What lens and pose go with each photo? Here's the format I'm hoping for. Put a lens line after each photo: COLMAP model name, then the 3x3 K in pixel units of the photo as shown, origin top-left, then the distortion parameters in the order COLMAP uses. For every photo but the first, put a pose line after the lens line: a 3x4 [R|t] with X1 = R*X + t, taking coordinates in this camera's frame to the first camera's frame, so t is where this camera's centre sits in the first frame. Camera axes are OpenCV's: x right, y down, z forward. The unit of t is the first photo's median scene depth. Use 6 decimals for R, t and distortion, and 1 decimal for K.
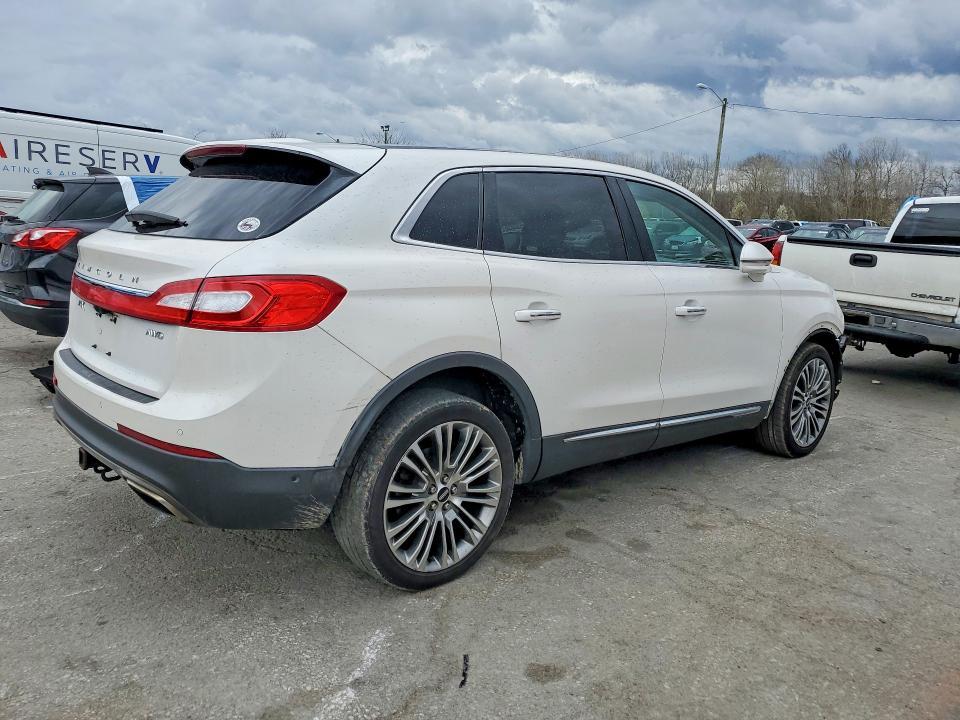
lens RADIAL K [[755.0, 0, 460.5], [0, 755.0, 357.2], [0, 0, 1]] dist [0.002394, 0.009714]
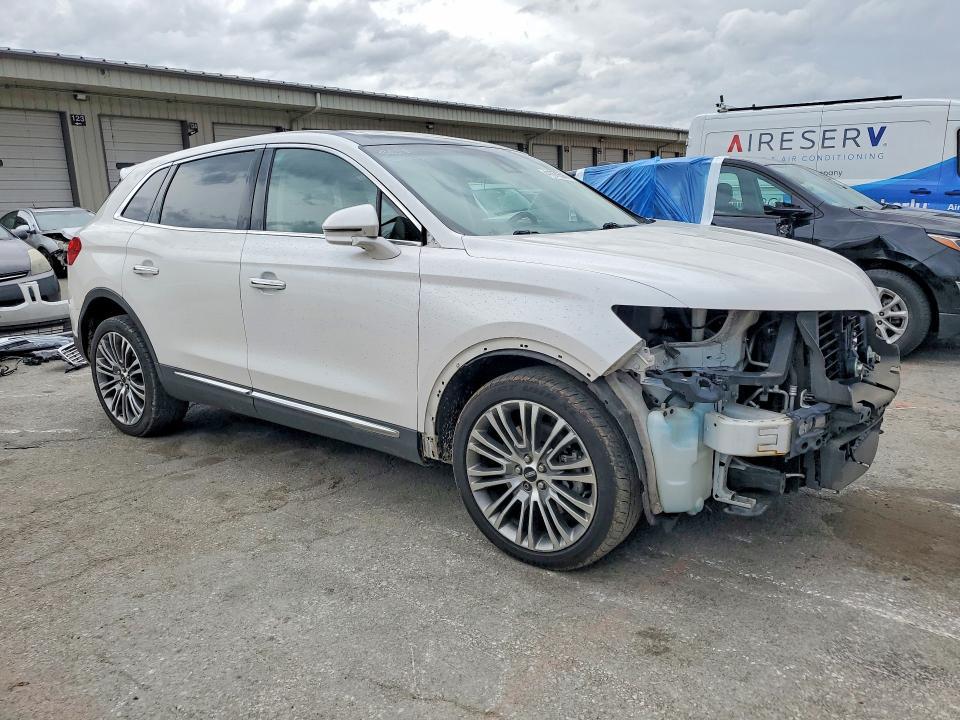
lens RADIAL K [[718.1, 0, 459.7], [0, 718.1, 363.6], [0, 0, 1]] dist [0.012830, 0.006048]
pose [[0.208056, 0.165757, -0.963970, 1.154359], [-0.131608, 0.981318, 0.140335, -0.113505], [0.969222, 0.097668, 0.225984, 0.971014]]
